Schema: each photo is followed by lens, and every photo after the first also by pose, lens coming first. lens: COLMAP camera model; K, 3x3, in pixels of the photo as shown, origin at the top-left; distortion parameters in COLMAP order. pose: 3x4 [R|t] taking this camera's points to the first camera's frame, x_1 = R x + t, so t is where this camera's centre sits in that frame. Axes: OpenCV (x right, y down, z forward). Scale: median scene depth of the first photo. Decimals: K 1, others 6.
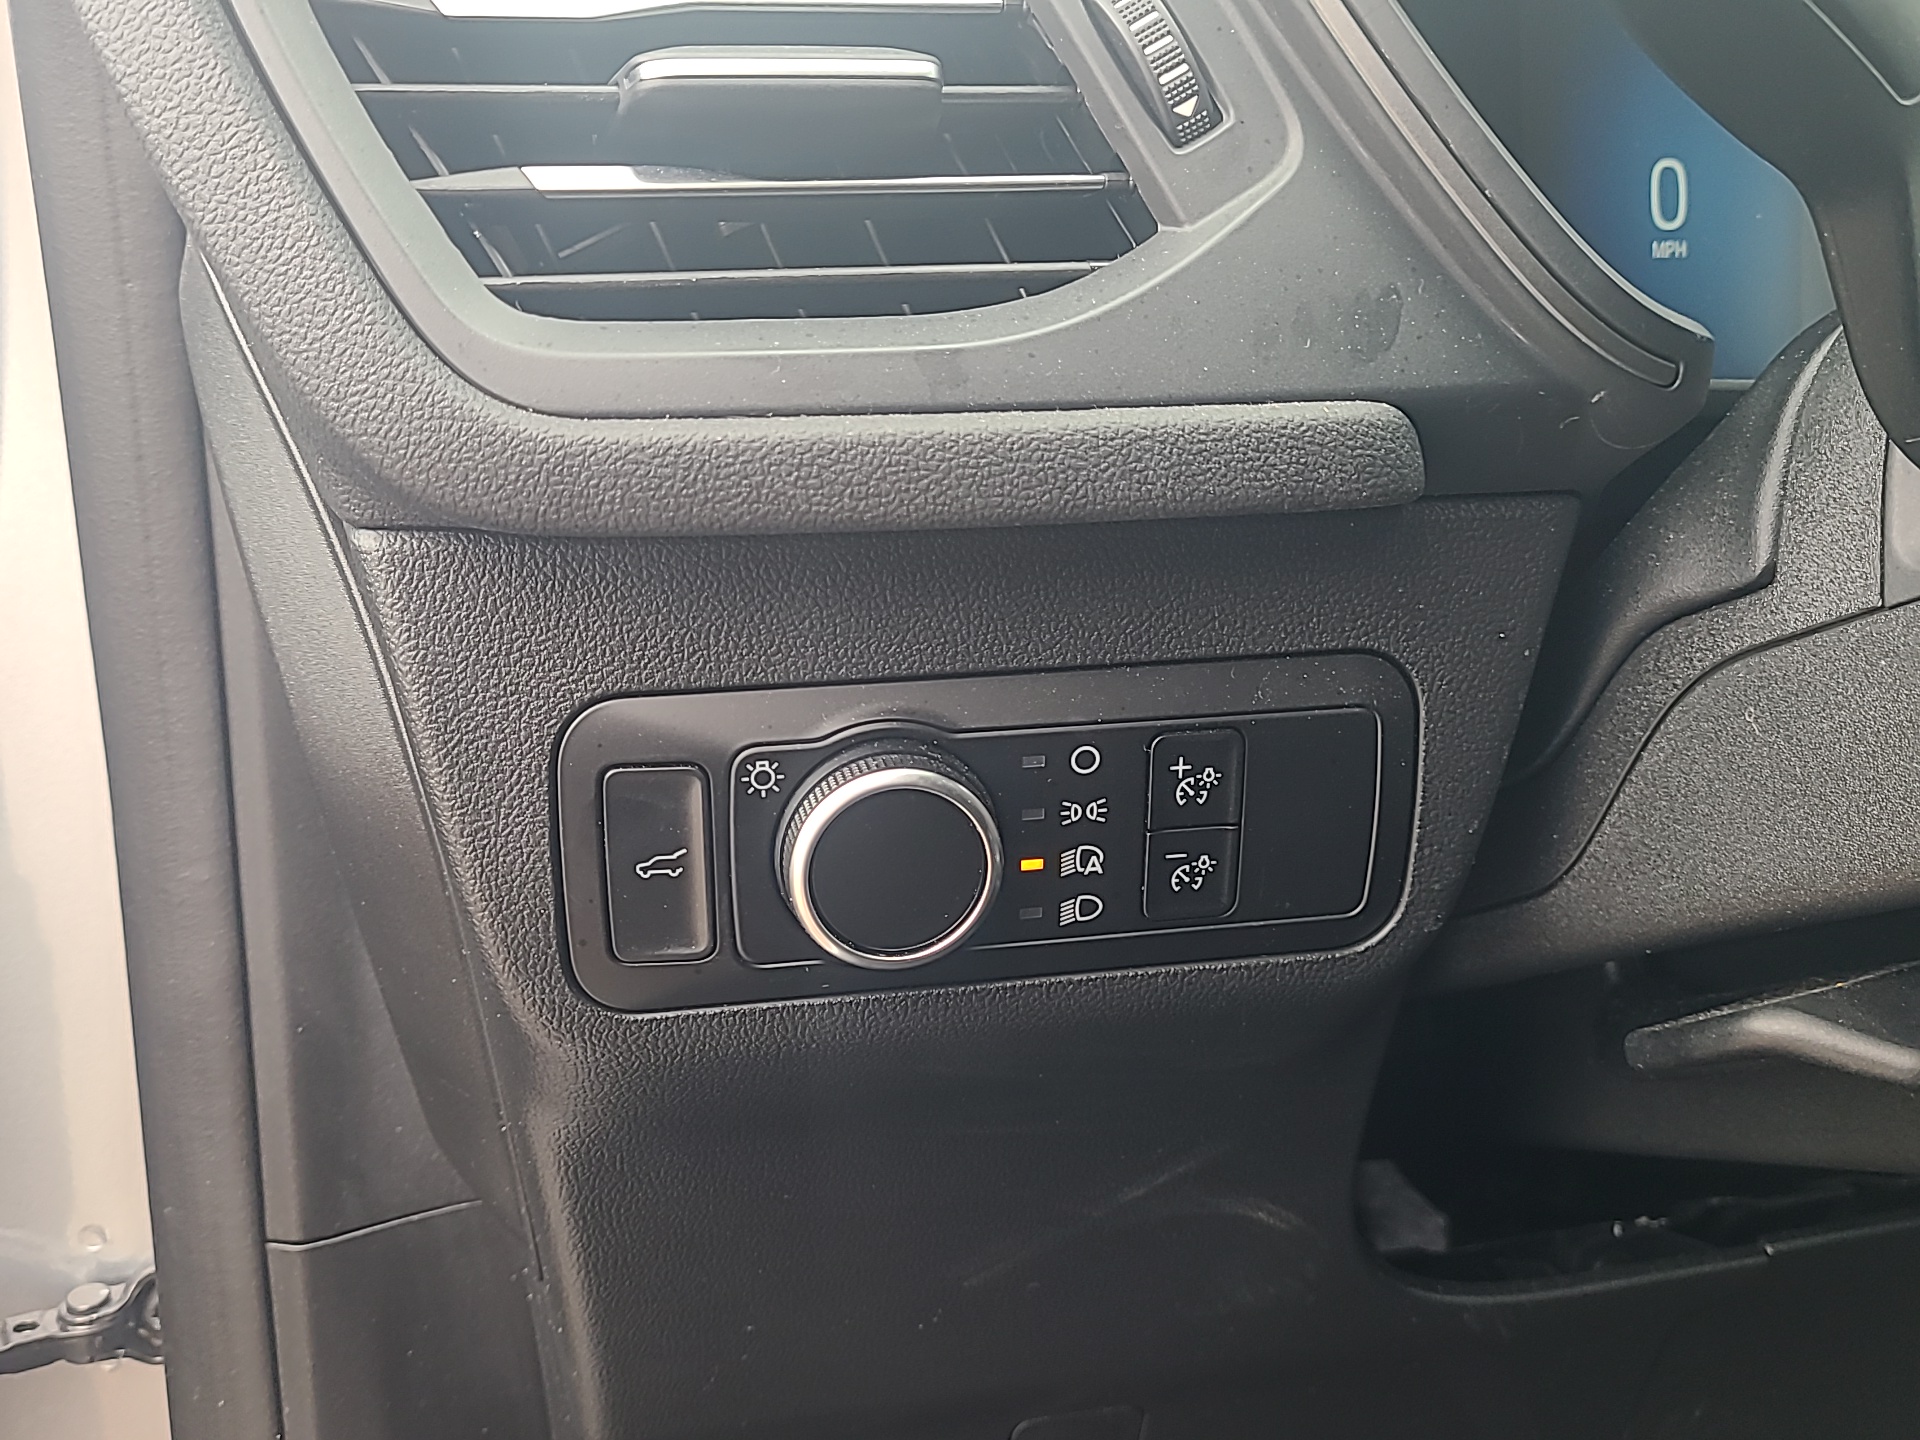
lens RADIAL K [[1694.2, 0, 957.2], [0, 1694.2, 713.2], [0, 0, 1]] dist [0.029123, -0.013855]
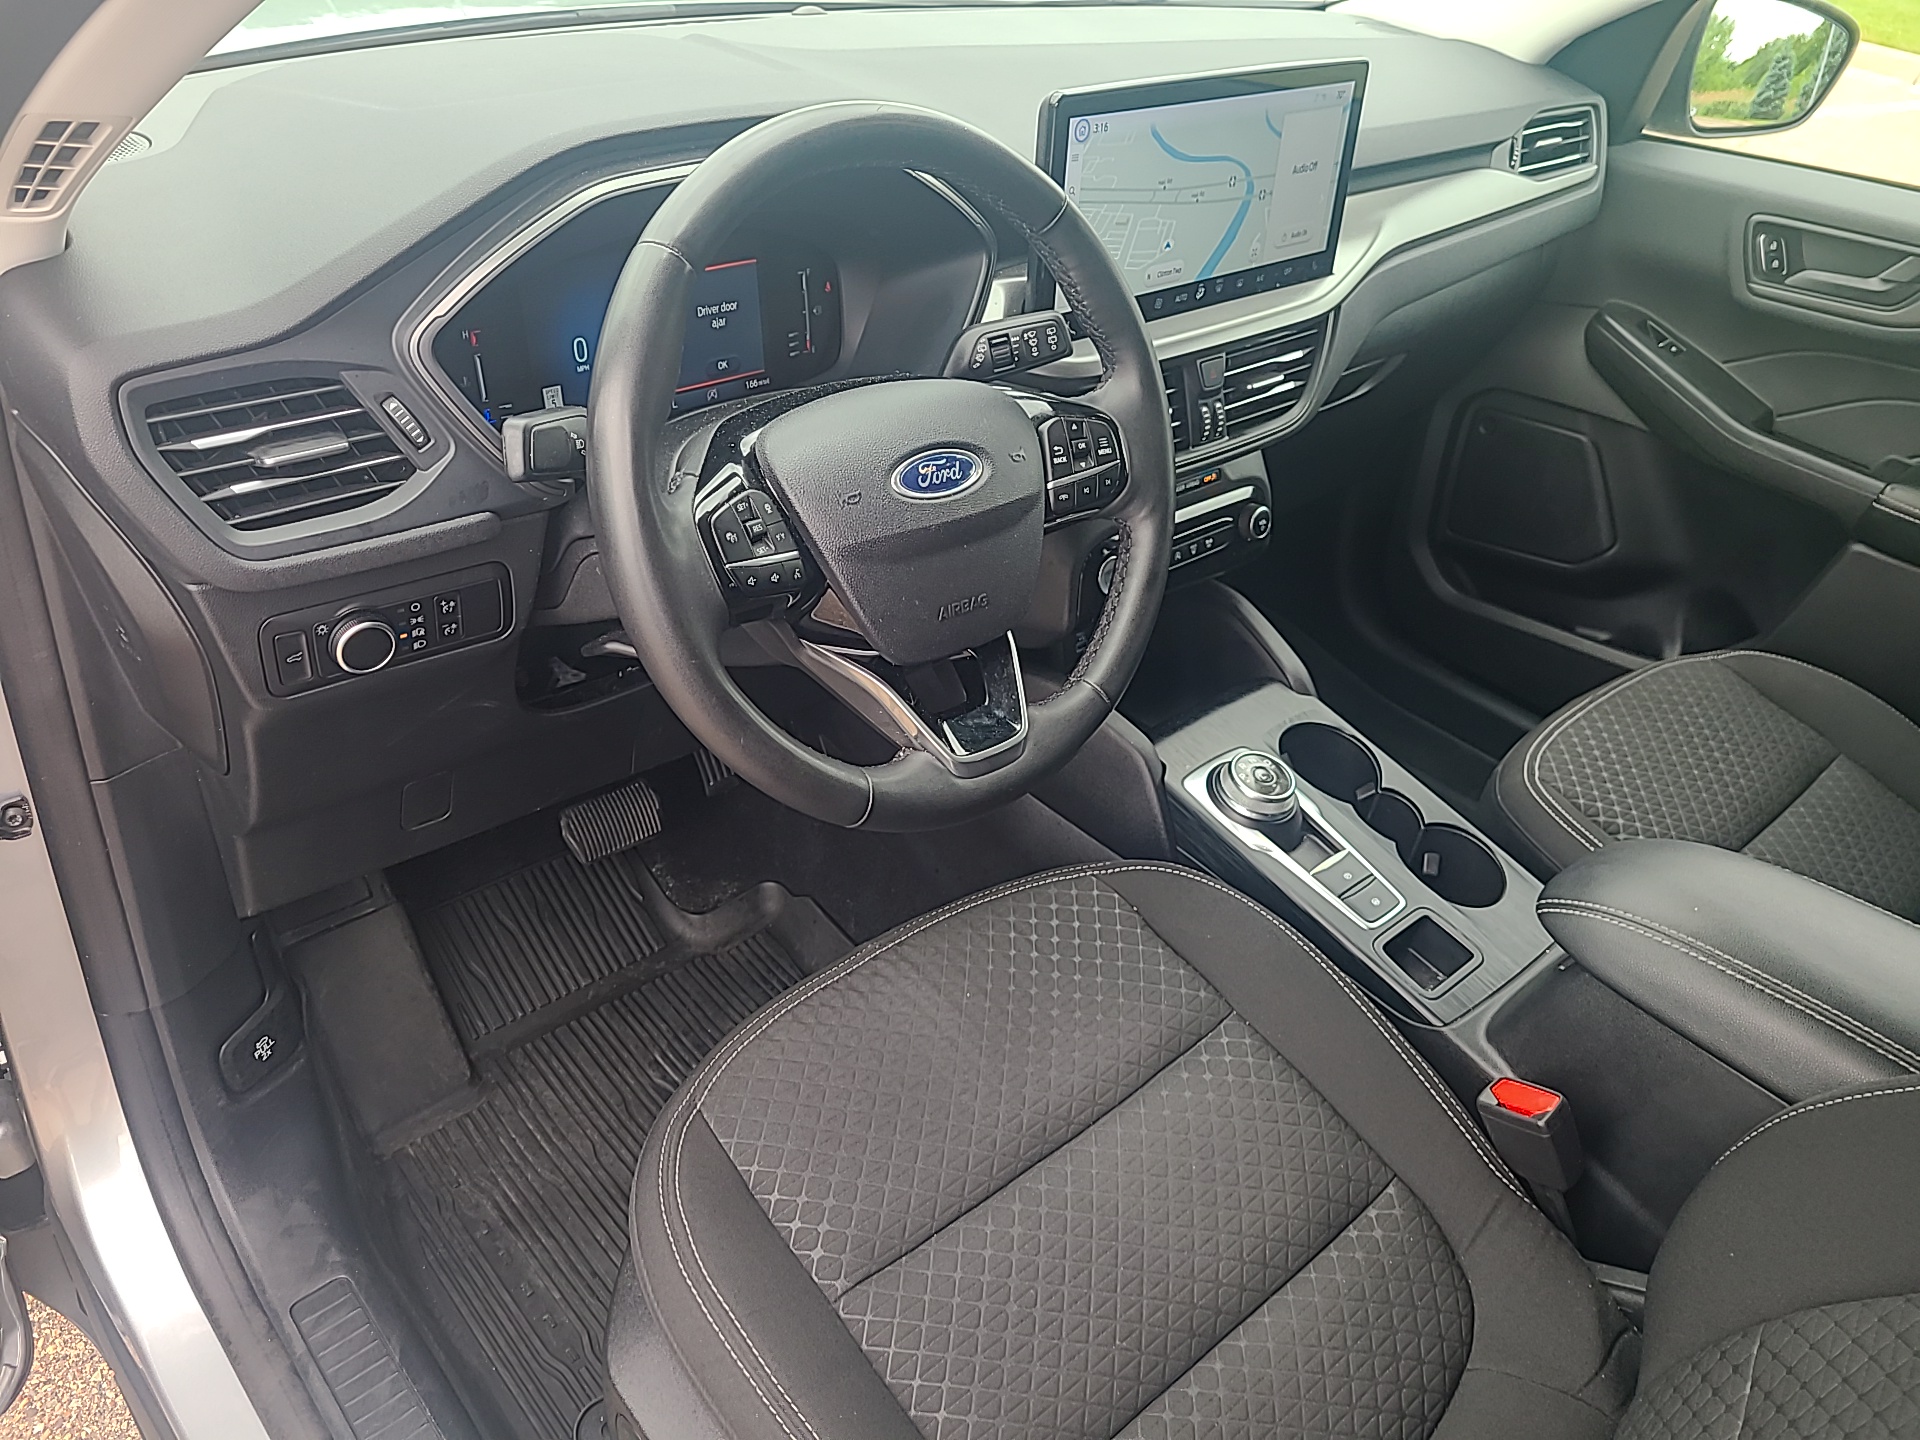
lens RADIAL K [[1456.2, 0, 951.9], [0, 1456.2, 708.2], [0, 0, 1]] dist [0.021352, 0.000749]
pose [[0.879944, -0.186812, 0.436807, -0.310571], [0.018076, 0.931943, 0.362155, -0.858597], [-0.474734, -0.310780, 0.823434, -2.112412]]
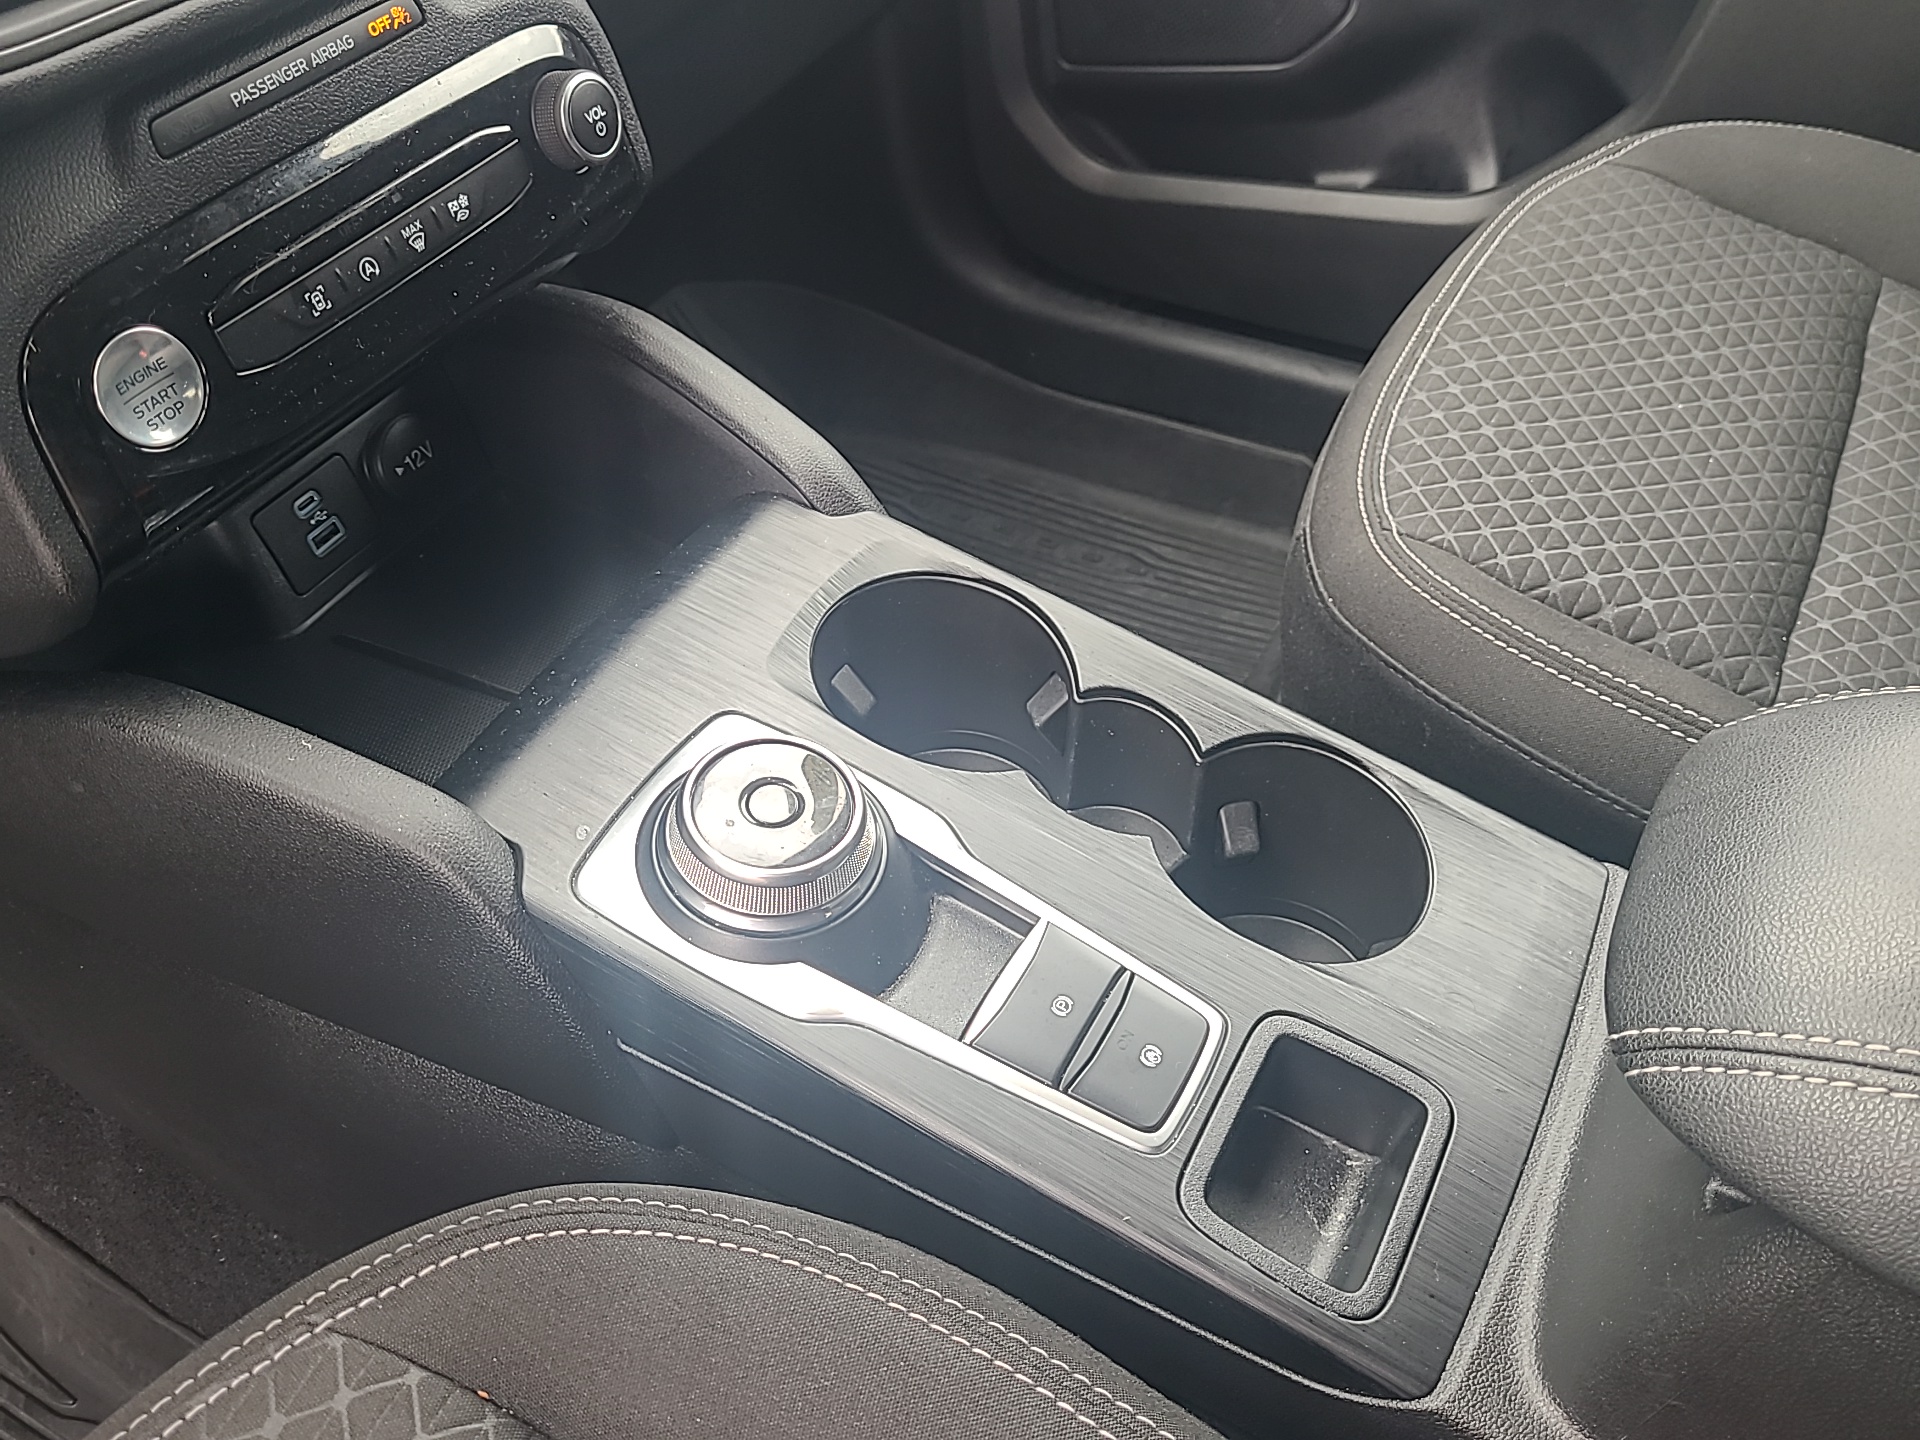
lens RADIAL K [[1694.2, 0, 957.2], [0, 1694.2, 713.2], [0, 0, 1]] dist [0.029123, -0.013855]
pose [[0.672682, -0.516183, 0.530145, 1.511482], [0.209876, 0.820157, 0.532254, -0.126663], [-0.709543, -0.246774, 0.660040, -0.430973]]
